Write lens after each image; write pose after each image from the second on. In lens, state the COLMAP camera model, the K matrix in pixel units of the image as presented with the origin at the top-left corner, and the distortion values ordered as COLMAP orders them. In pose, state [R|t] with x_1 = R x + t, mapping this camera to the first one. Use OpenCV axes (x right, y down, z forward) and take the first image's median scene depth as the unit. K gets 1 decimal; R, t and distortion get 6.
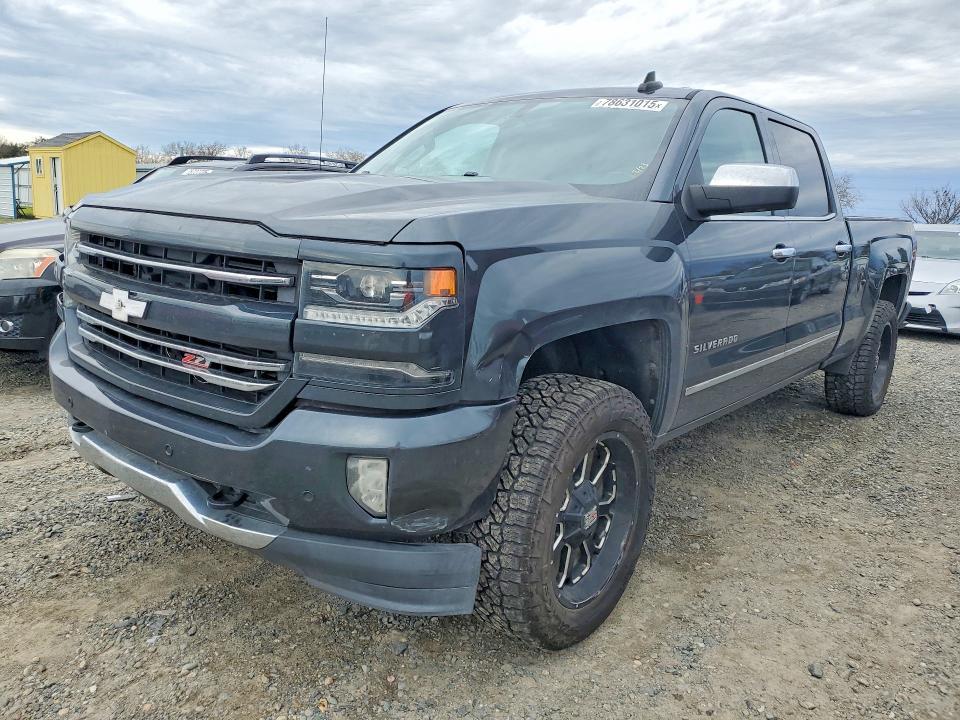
lens RADIAL K [[790.5, 0, 479.9], [0, 790.5, 385.4], [0, 0, 1]] dist [0.076579, -0.004763]
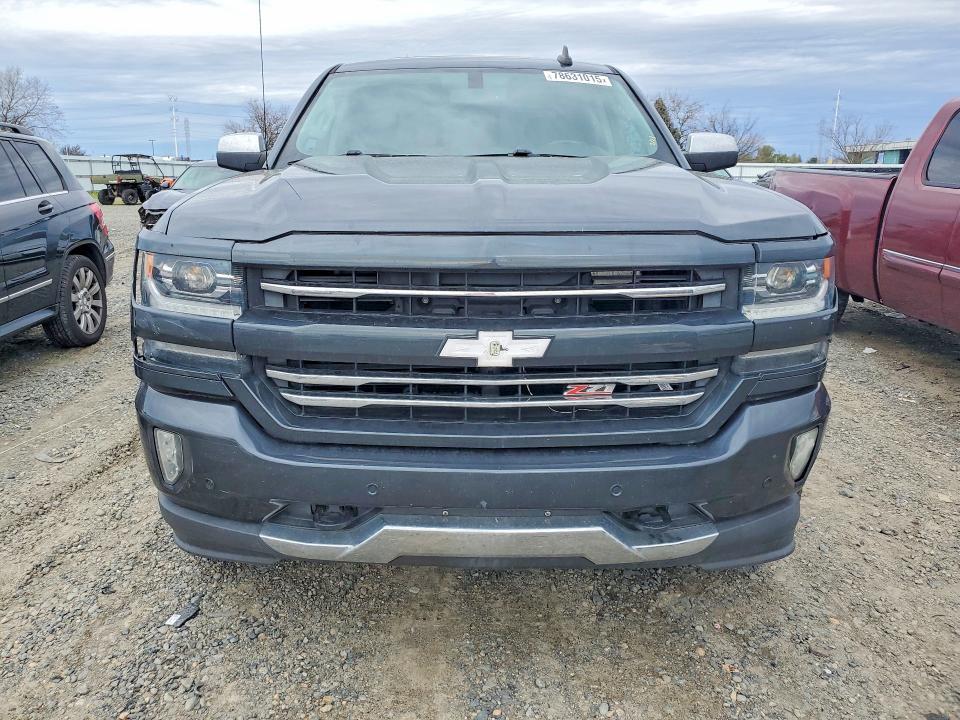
lens RADIAL K [[782.6, 0, 480.0], [0, 782.6, 360.0], [0, 0, 1]] dist [0.077811, -0.080341]
pose [[0.712820, -0.224124, 0.664572, -1.009954], [0.180061, 0.974286, 0.135441, -0.203489], [-0.677839, 0.023119, 0.734847, 0.415057]]
